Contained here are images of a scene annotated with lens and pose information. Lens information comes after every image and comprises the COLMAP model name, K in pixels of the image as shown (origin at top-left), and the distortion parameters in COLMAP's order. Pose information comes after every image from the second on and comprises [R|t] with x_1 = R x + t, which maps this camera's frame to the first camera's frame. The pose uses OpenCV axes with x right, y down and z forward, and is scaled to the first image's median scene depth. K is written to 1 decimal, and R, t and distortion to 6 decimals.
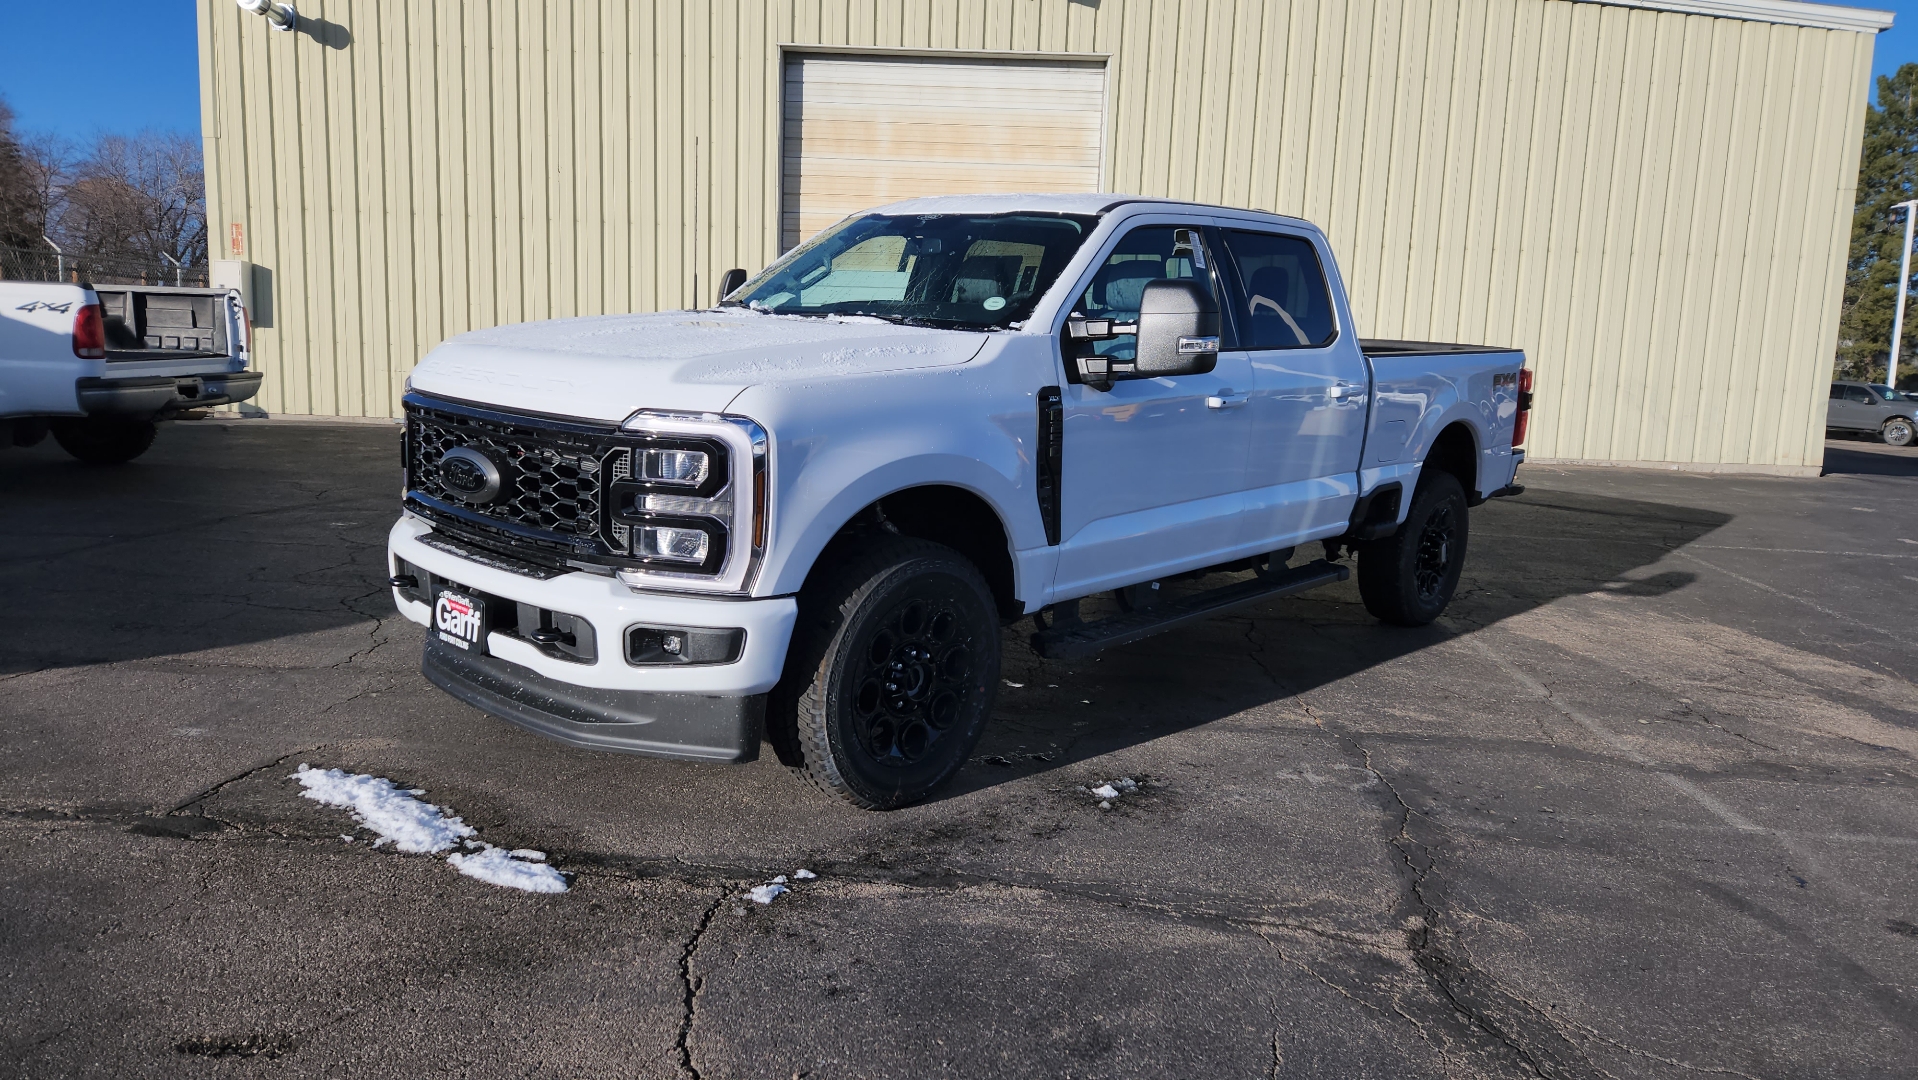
lens RADIAL K [[1270.7, 0, 942.7], [0, 1270.7, 533.0], [0, 0, 1]] dist [0.074840, -0.057046]
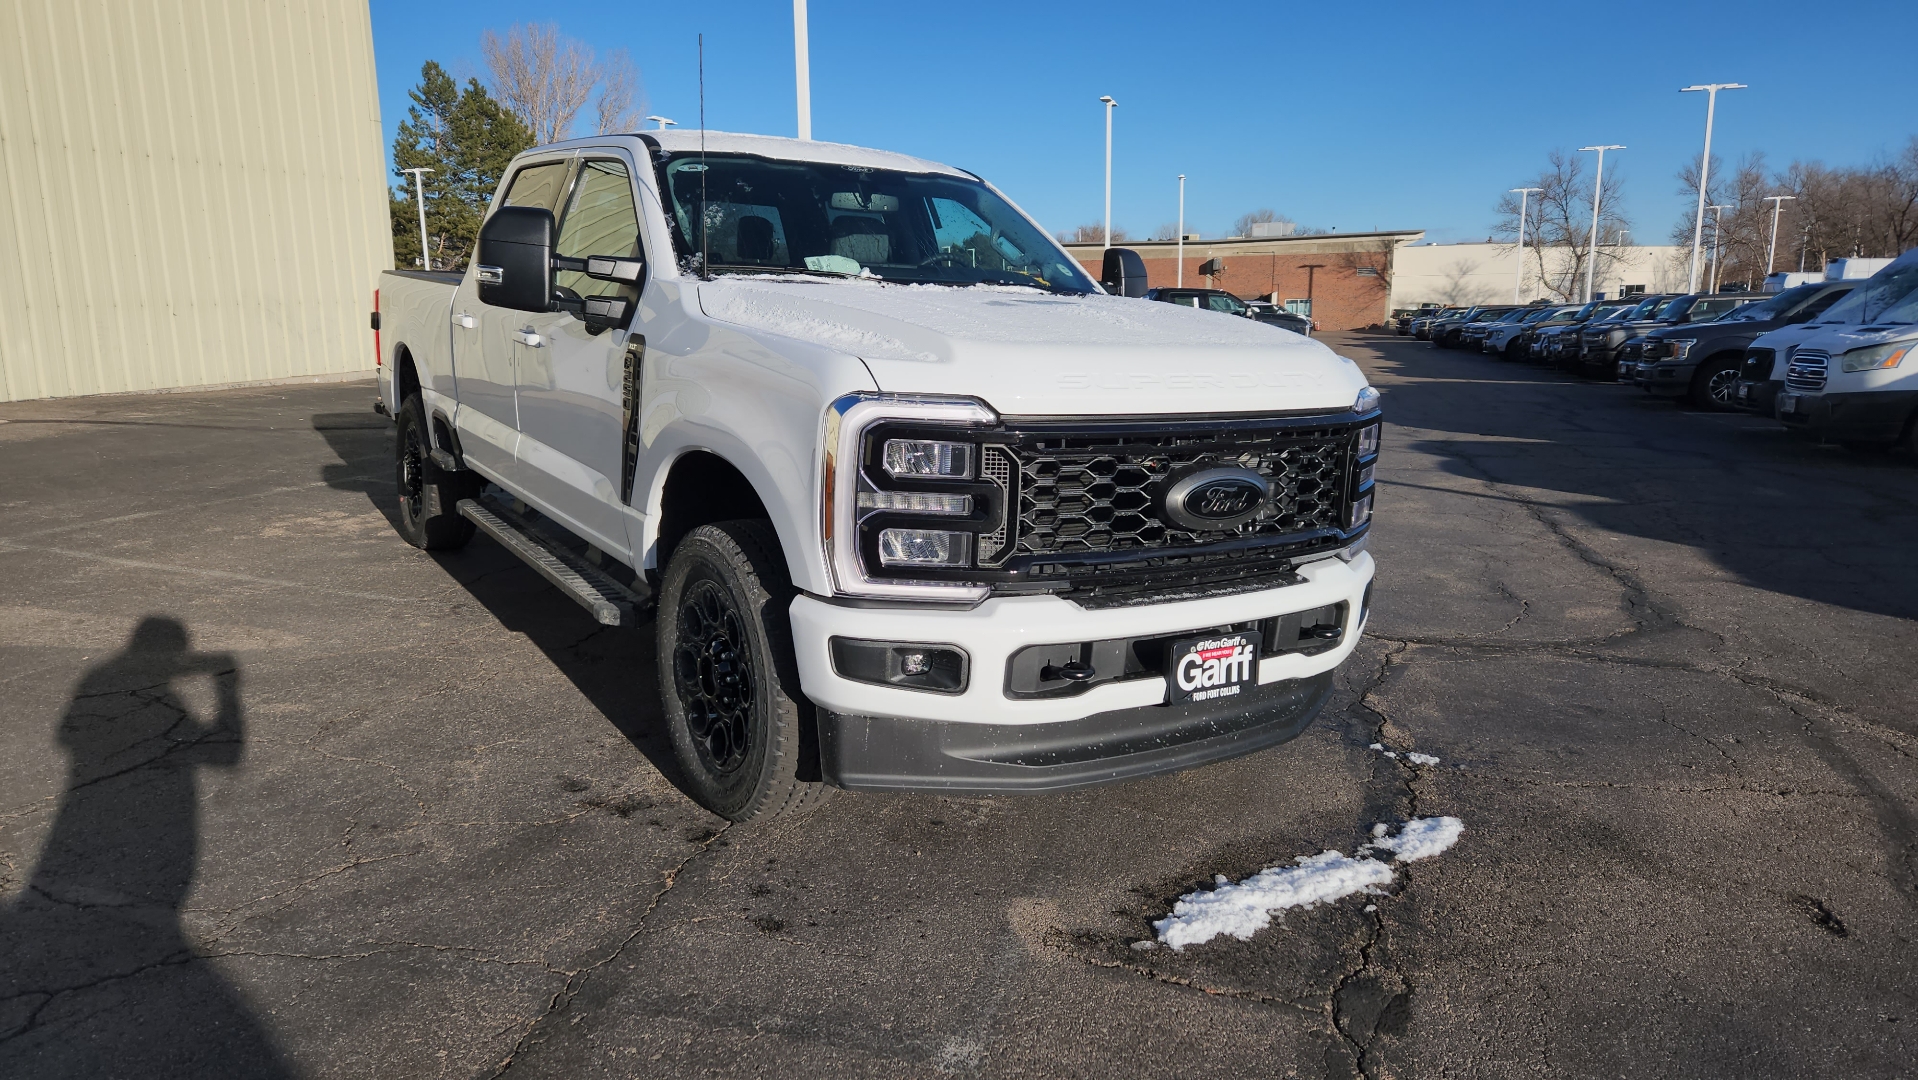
lens RADIAL K [[1271.2, 0, 930.9], [0, 1271.2, 551.3], [0, 0, 1]] dist [0.074786, -0.056770]
pose [[0.256422, -0.229845, 0.938839, -1.061394], [0.140975, 0.969822, 0.198926, -0.179856], [-0.956229, 0.081344, 0.281086, 0.820578]]
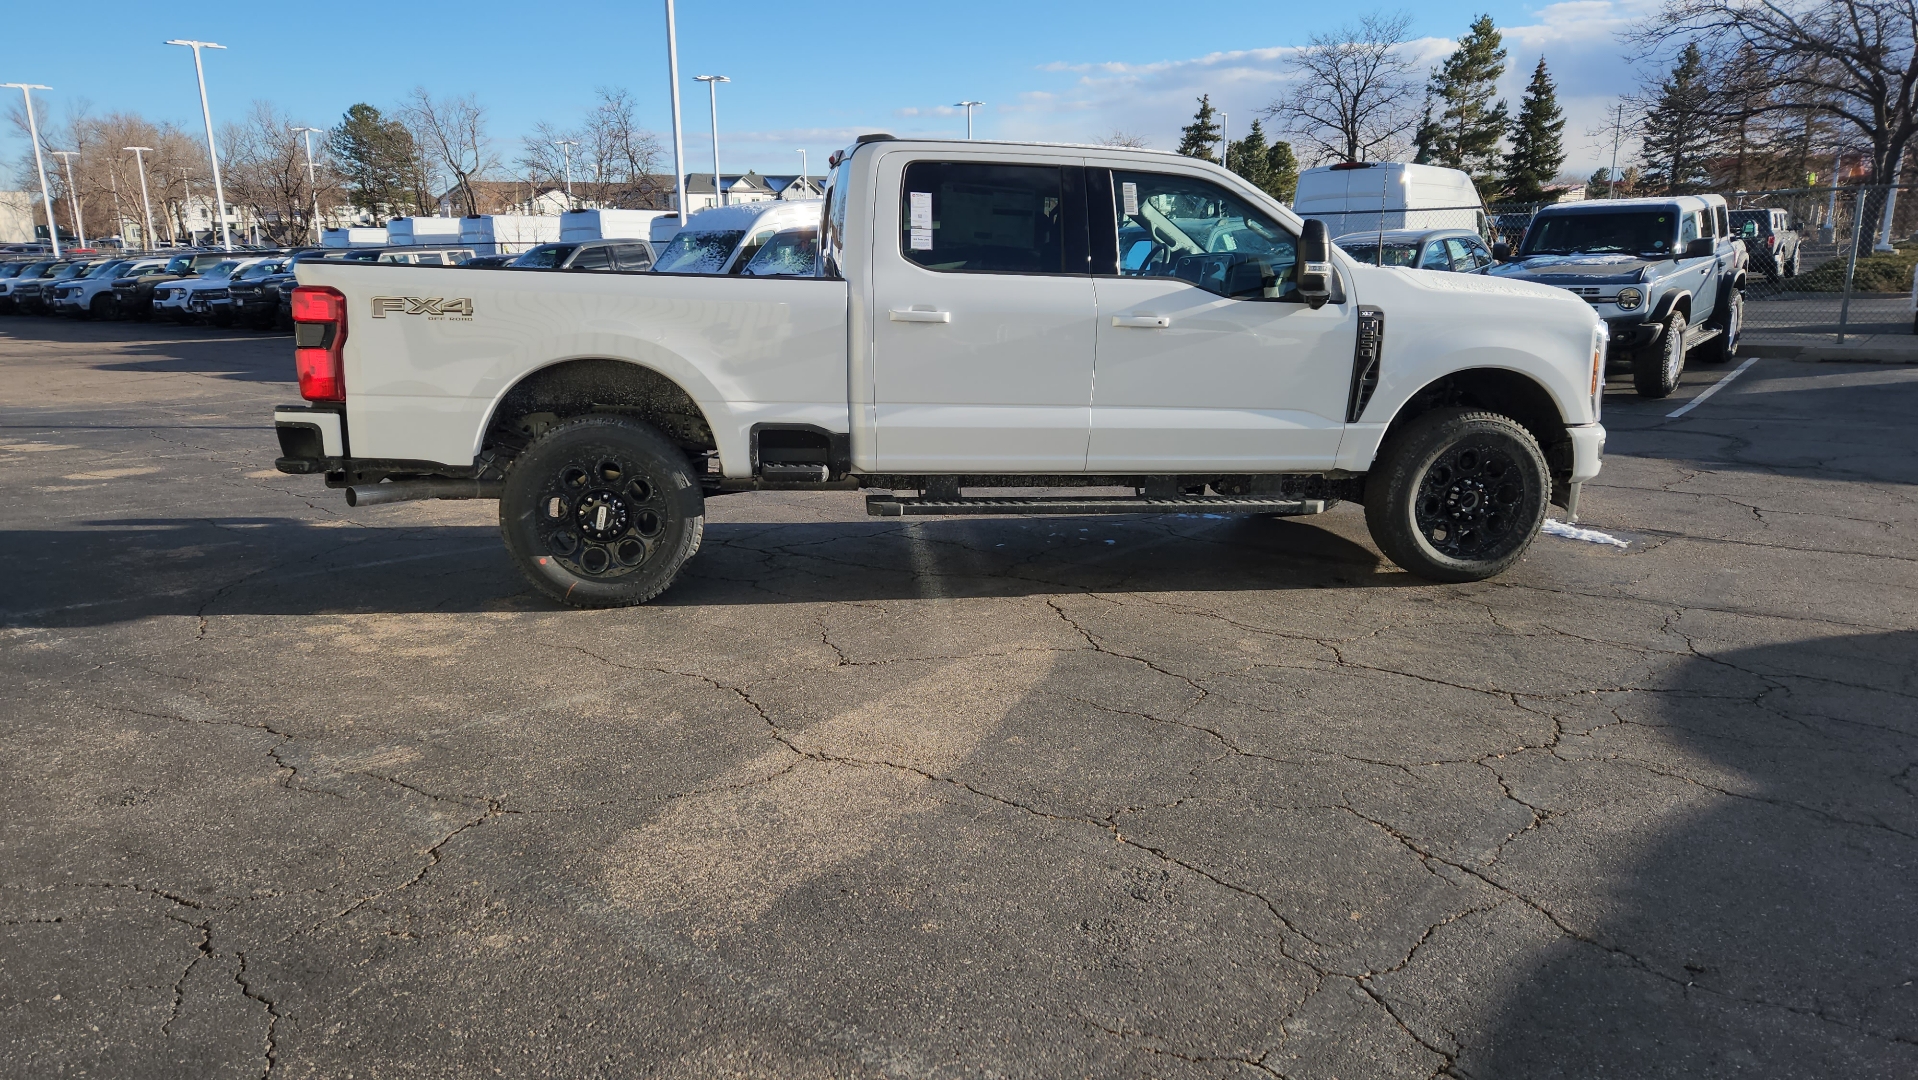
lens RADIAL K [[1271.2, 0, 932.1], [0, 1271.2, 555.8], [0, 0, 1]] dist [0.074786, -0.056770]
pose [[-0.788930, -0.181722, 0.586998, -0.720502], [0.060965, 0.927410, 0.369045, -0.457983], [-0.611452, 0.326937, -0.720582, 2.580821]]
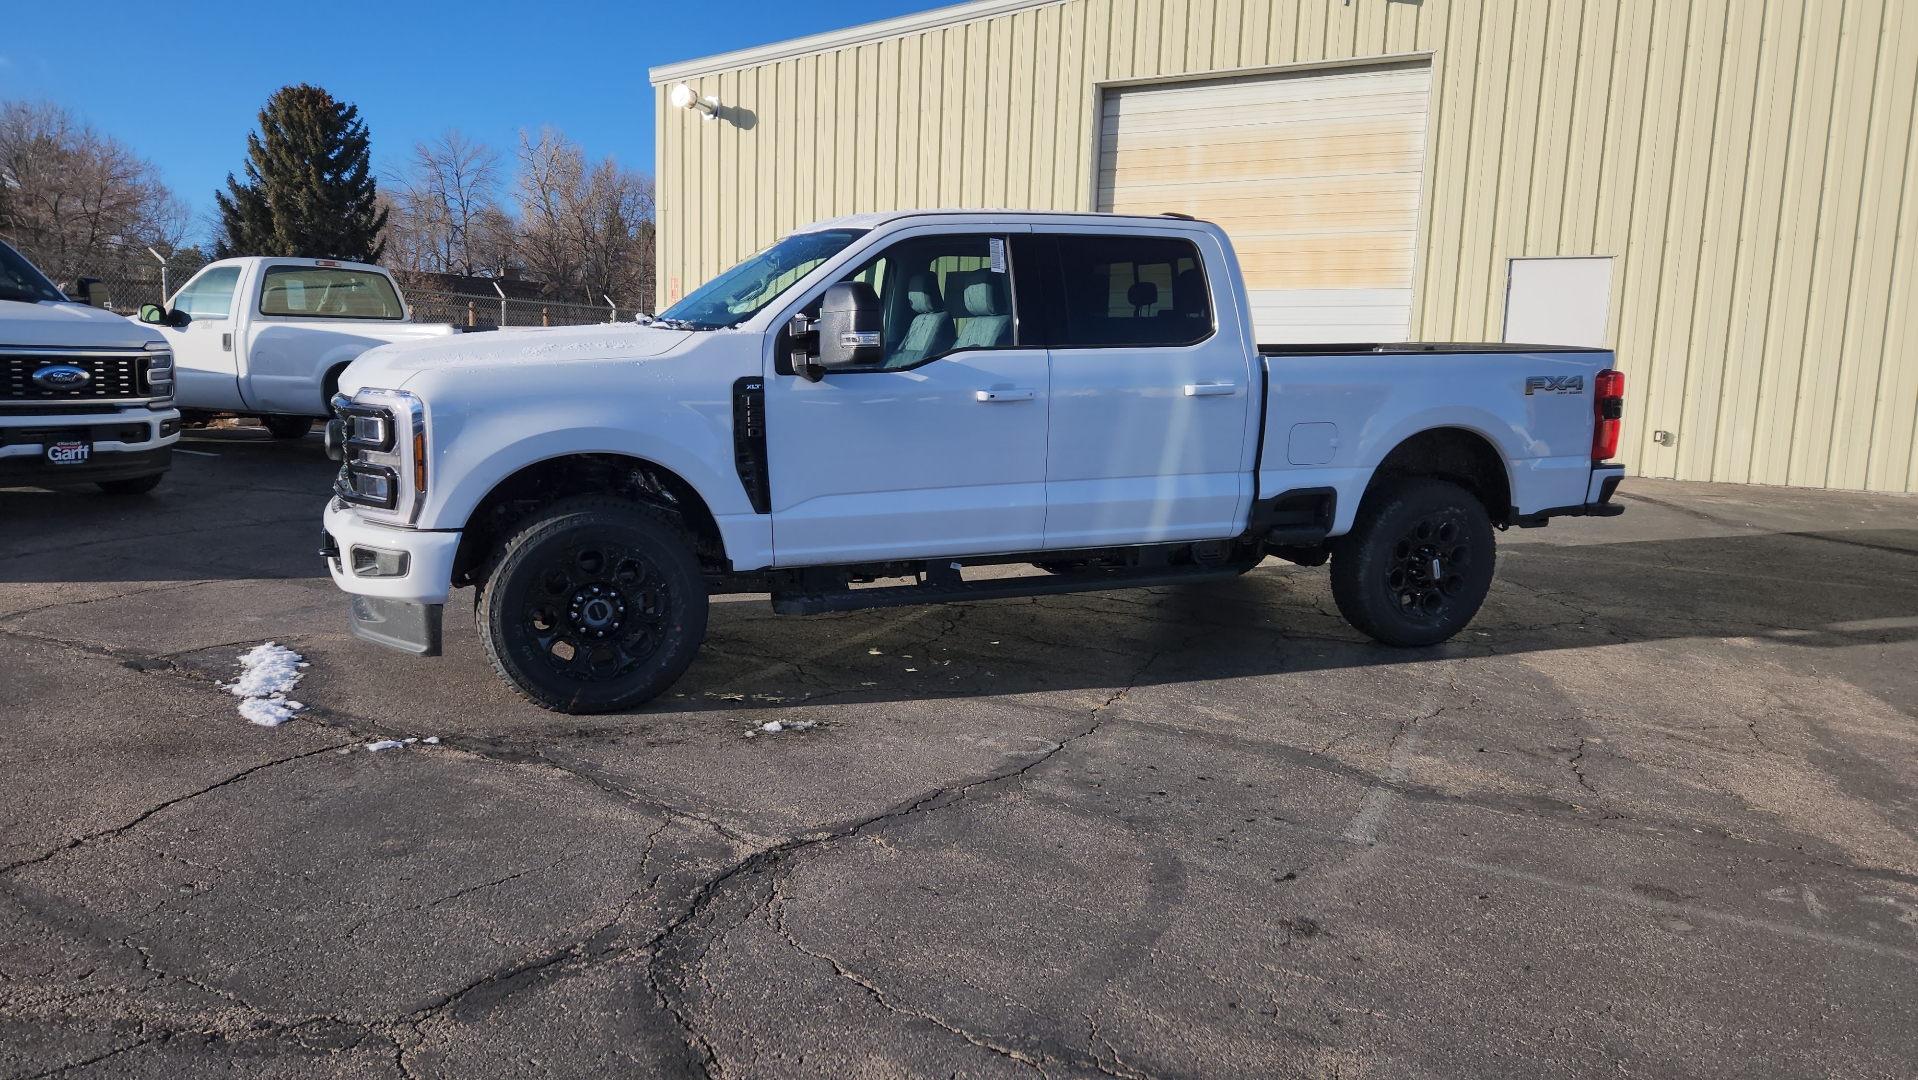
lens RADIAL K [[1270.7, 0, 928.7], [0, 1270.7, 542.5], [0, 0, 1]] dist [0.074840, -0.057046]
pose [[0.901169, 0.046130, -0.431006, 0.716049], [-0.054611, 0.998481, -0.007318, 0.035573], [0.430014, 0.030132, 0.902319, 0.013965]]
